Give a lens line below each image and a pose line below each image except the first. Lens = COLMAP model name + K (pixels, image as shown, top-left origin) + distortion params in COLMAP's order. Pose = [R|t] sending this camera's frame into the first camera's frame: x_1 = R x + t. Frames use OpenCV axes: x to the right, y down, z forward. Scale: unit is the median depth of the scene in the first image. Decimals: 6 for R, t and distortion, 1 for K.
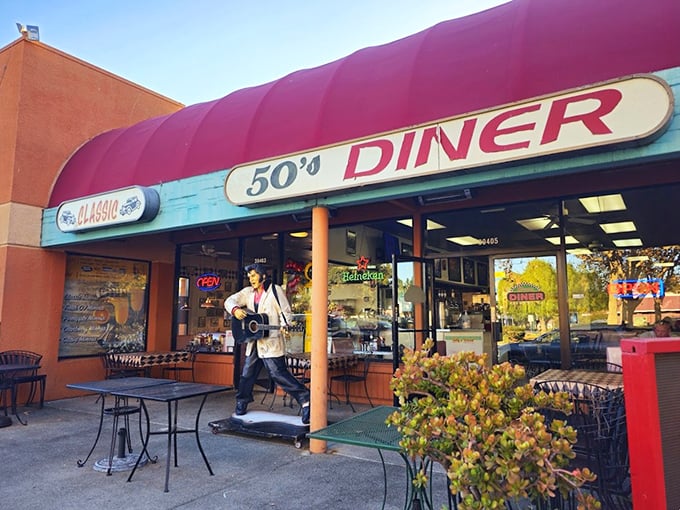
lens RADIAL K [[492.1, 0, 340.0], [0, 492.1, 255.0], [0, 0, 1]] dist [0.065864, -0.118199]
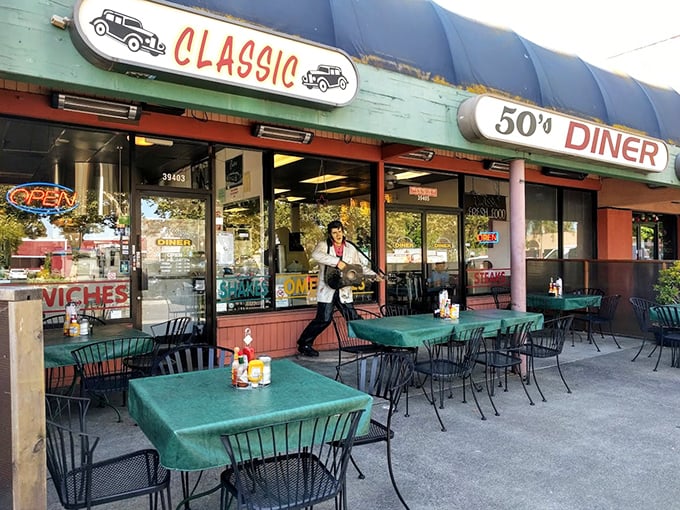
lens RADIAL K [[492.1, 0, 340.0], [0, 492.1, 255.0], [0, 0, 1]] dist [0.065864, -0.118199]
pose [[0.408954, -0.003293, 0.912549, -1.195787], [-0.122964, 0.990675, 0.058680, 0.097754], [-0.904232, -0.136208, 0.404736, 0.862054]]
